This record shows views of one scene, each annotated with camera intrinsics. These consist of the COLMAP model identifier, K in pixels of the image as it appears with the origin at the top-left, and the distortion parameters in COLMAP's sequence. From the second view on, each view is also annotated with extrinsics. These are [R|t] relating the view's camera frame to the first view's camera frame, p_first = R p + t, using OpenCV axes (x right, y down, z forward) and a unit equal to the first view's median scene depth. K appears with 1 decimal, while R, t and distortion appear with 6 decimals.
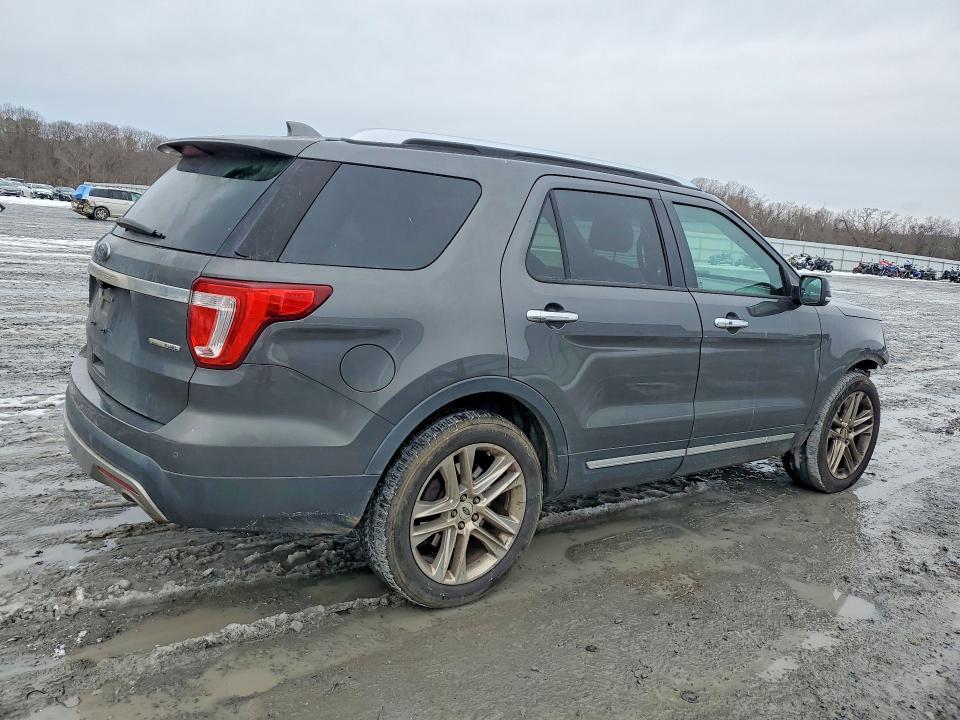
lens RADIAL K [[663.5, 0, 479.2], [0, 663.5, 356.5], [0, 0, 1]] dist [0.070442, -0.061677]
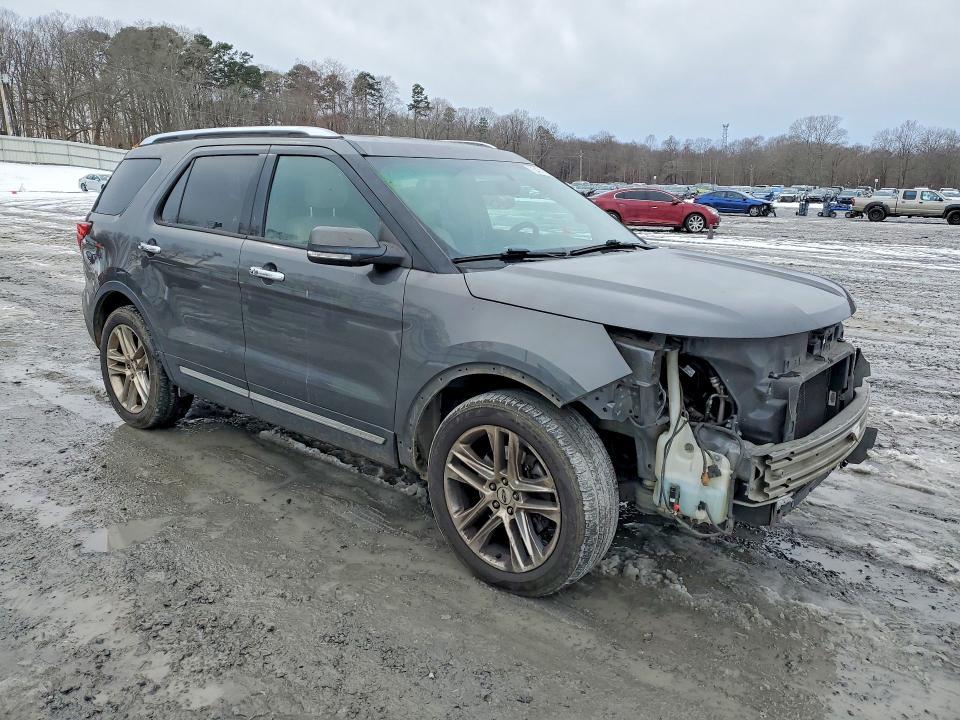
lens RADIAL K [[663.5, 0, 479.2], [0, 663.5, 356.5], [0, 0, 1]] dist [0.070442, -0.061677]
pose [[0.320557, 0.153953, -0.934634, 1.401778], [-0.180417, 0.978564, 0.099310, -0.084611], [0.929889, 0.136789, 0.341461, 0.975305]]
